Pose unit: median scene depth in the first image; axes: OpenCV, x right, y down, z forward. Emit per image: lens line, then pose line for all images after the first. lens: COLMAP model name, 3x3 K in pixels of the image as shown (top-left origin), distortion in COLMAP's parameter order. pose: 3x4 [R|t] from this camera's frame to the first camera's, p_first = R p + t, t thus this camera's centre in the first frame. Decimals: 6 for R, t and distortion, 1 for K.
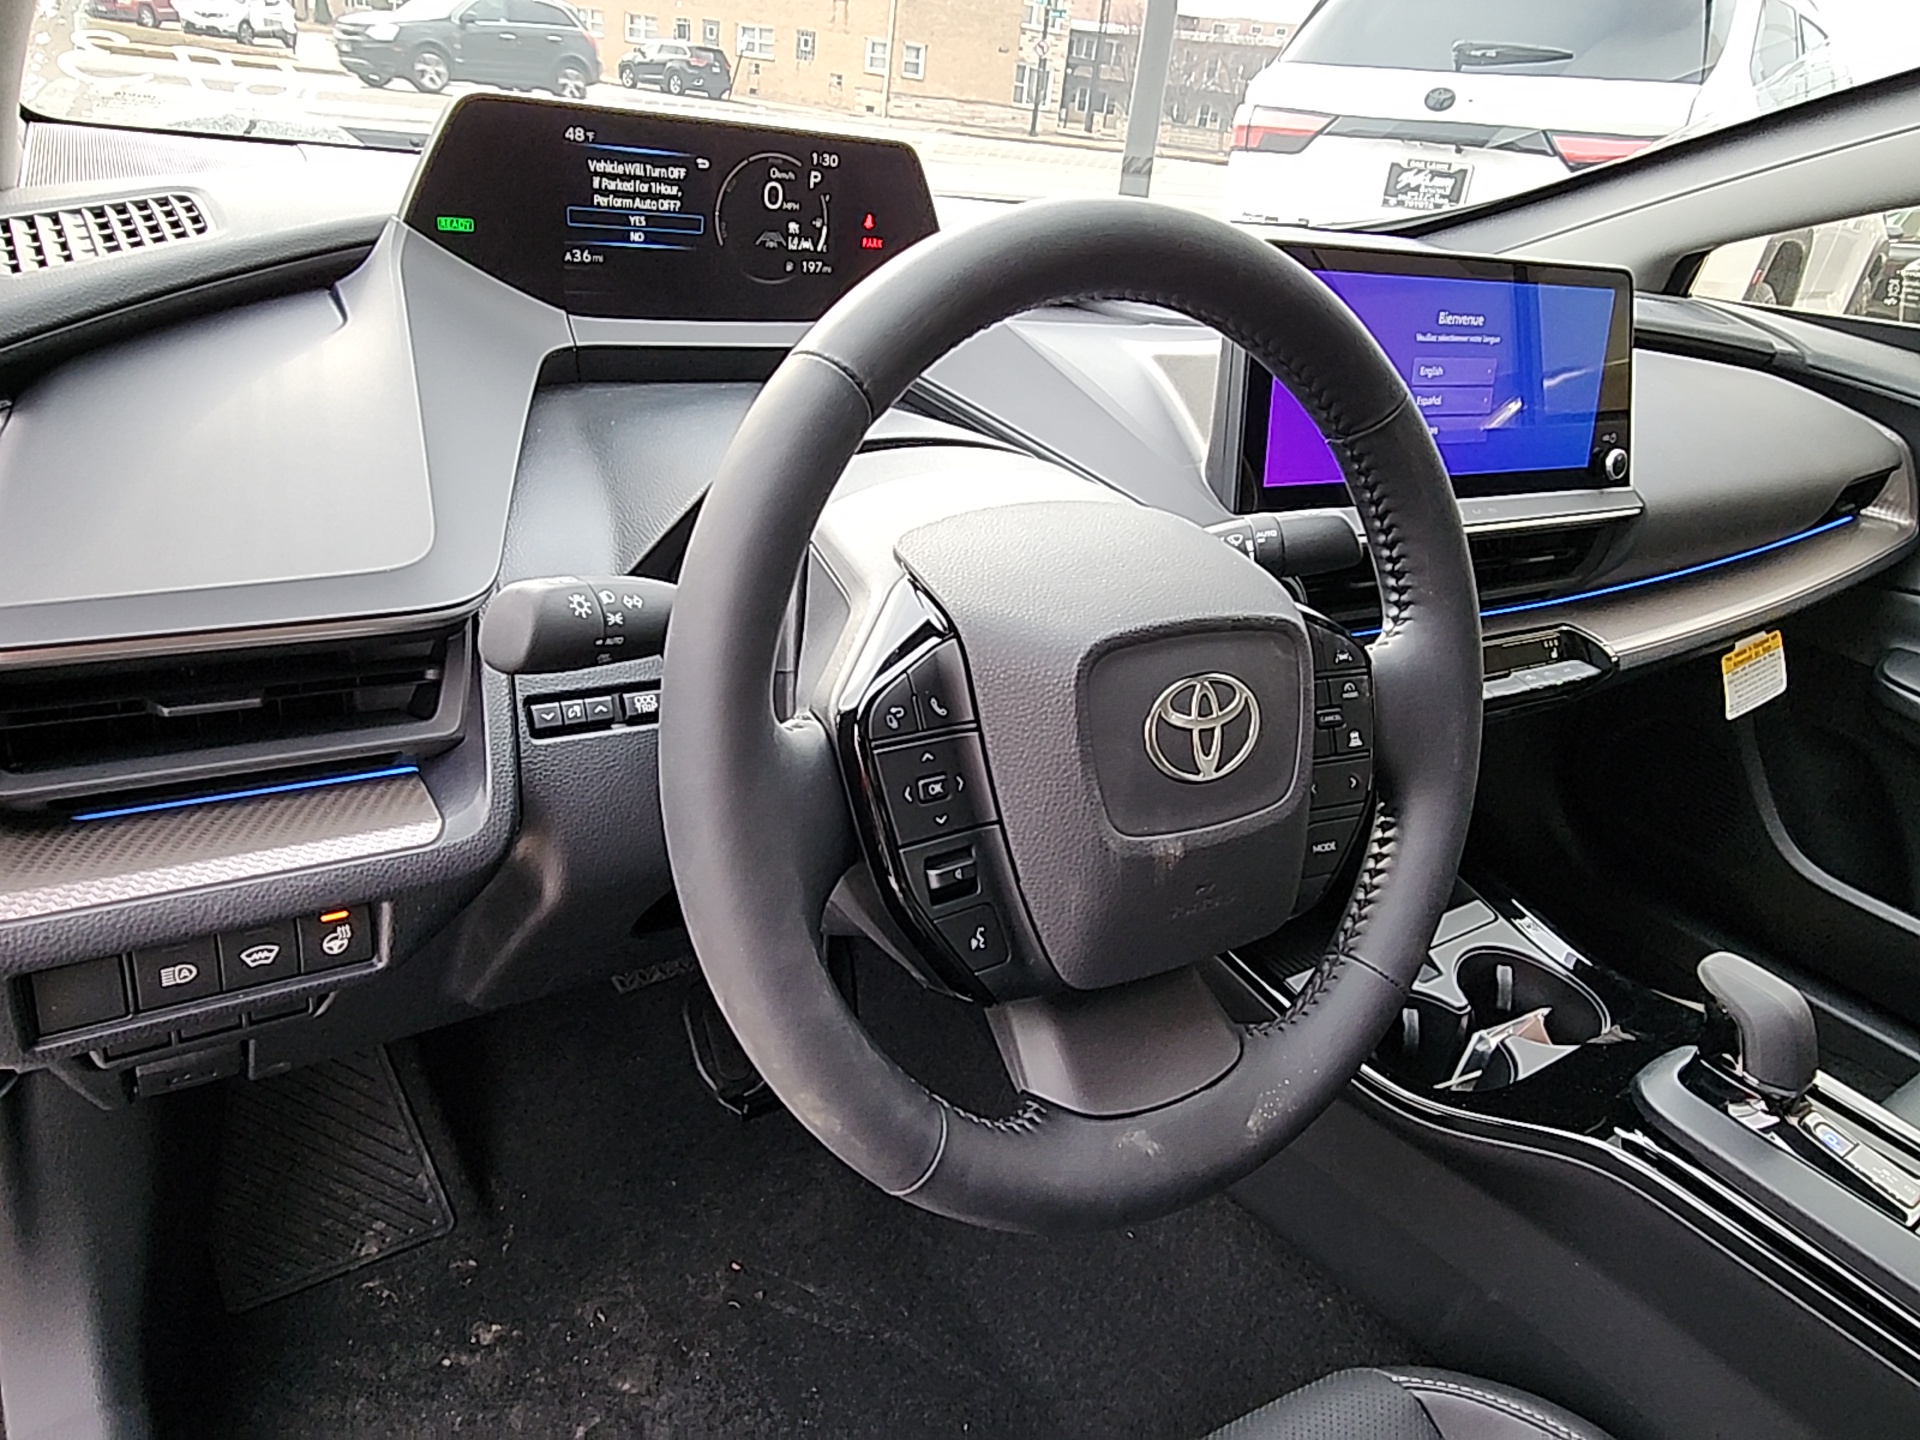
lens RADIAL K [[1317.6, 0, 1001.7], [0, 1317.6, 708.1], [0, 0, 1]] dist [0.002620, -0.001381]
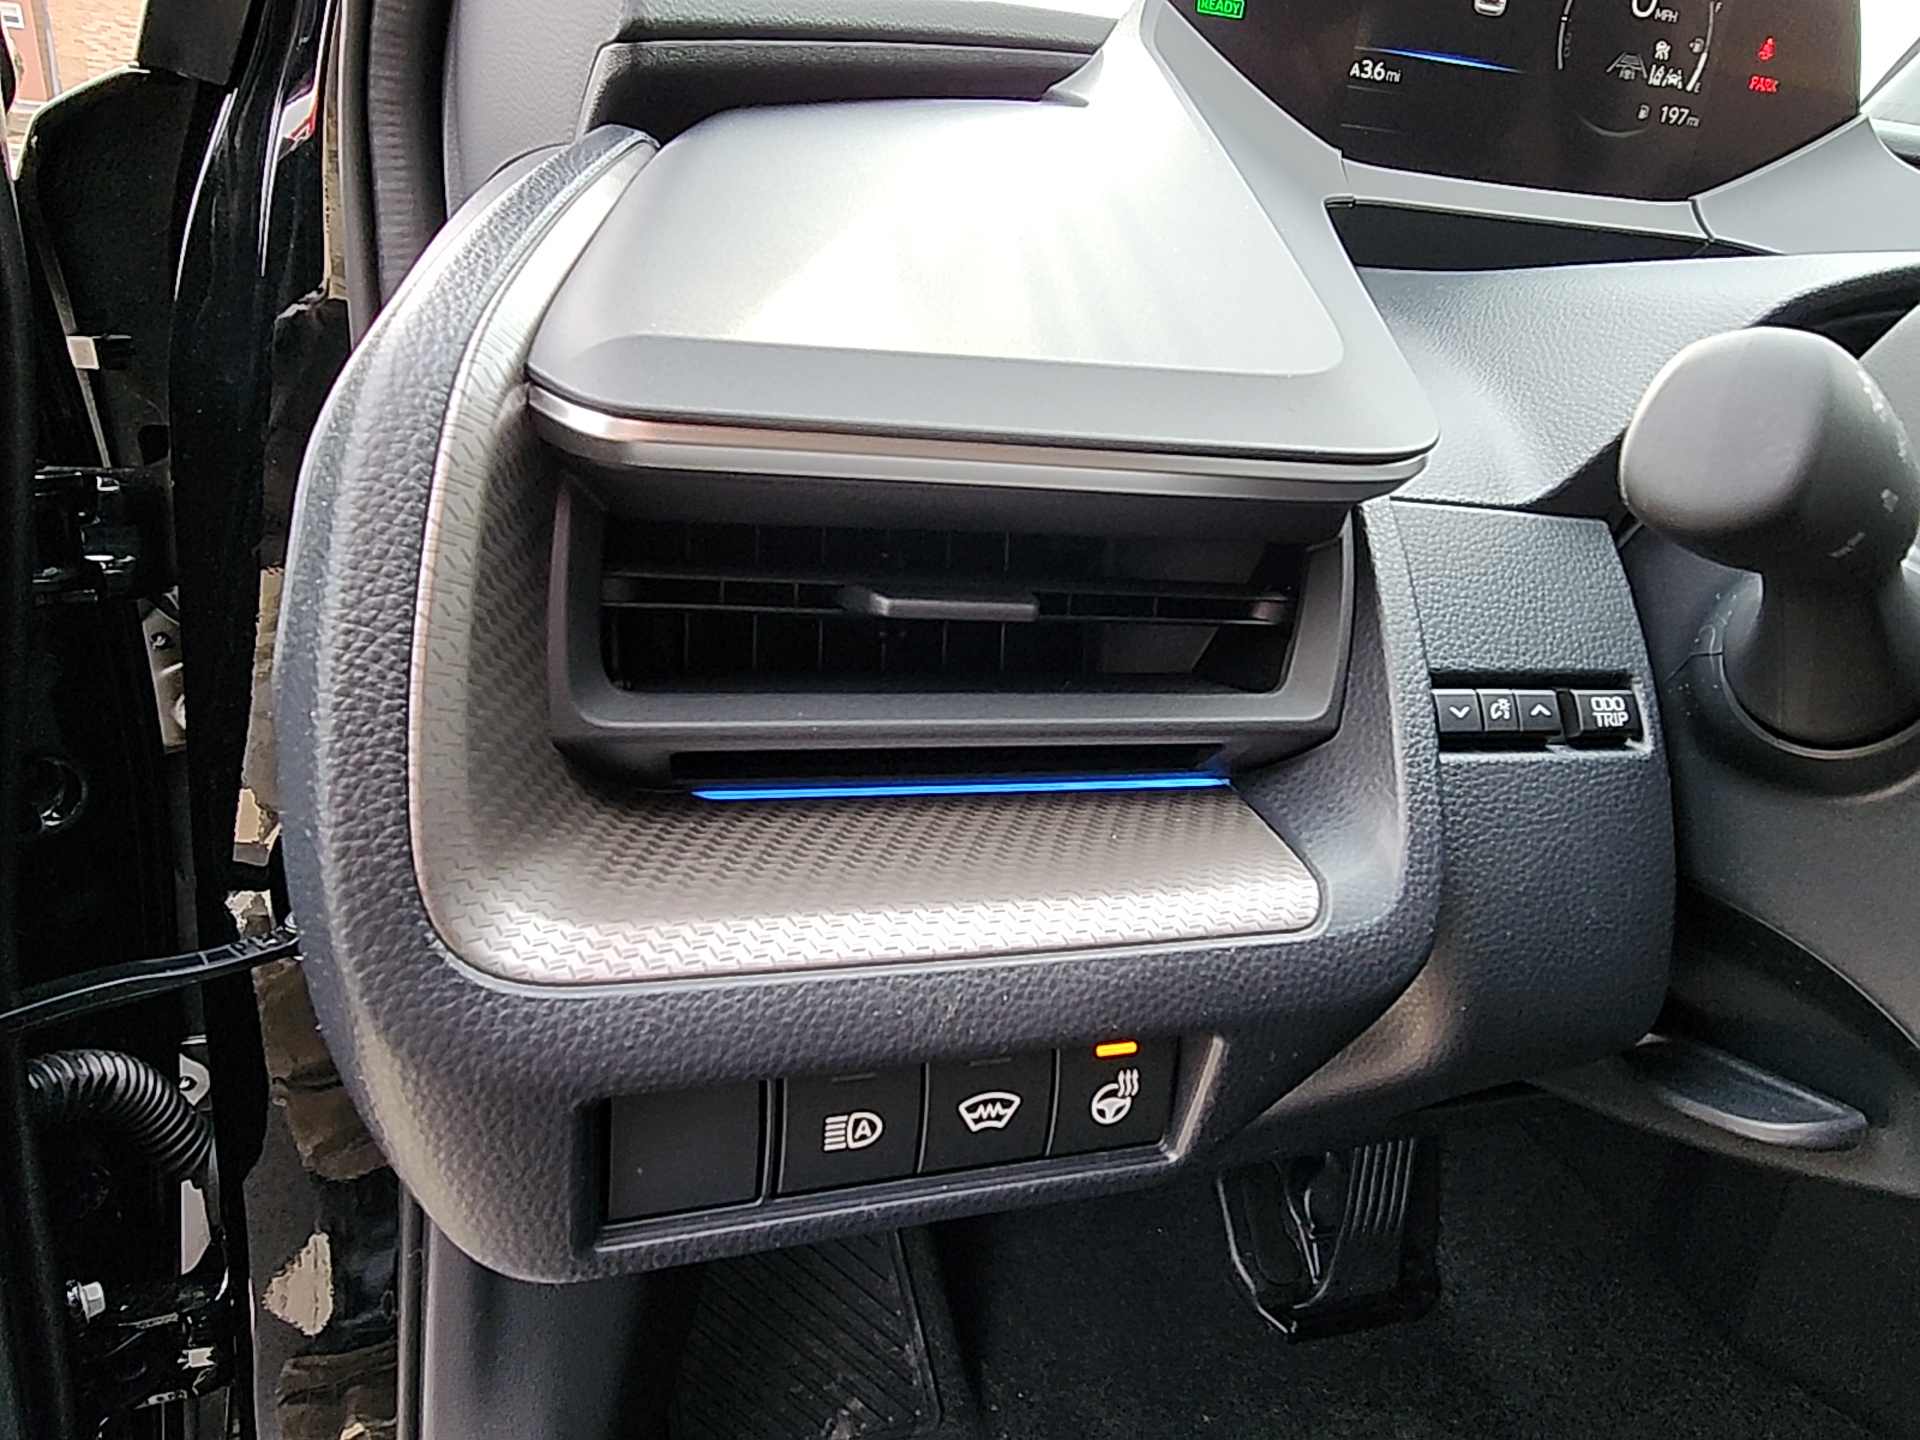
lens RADIAL K [[1317.6, 0, 978.0], [0, 1317.6, 702.6], [0, 0, 1]] dist [0.002620, -0.001381]
pose [[0.950609, 0.078813, -0.300220, -0.386421], [-0.106092, 0.991474, -0.075649, 0.065854], [0.291698, 0.103764, 0.950866, 0.459691]]
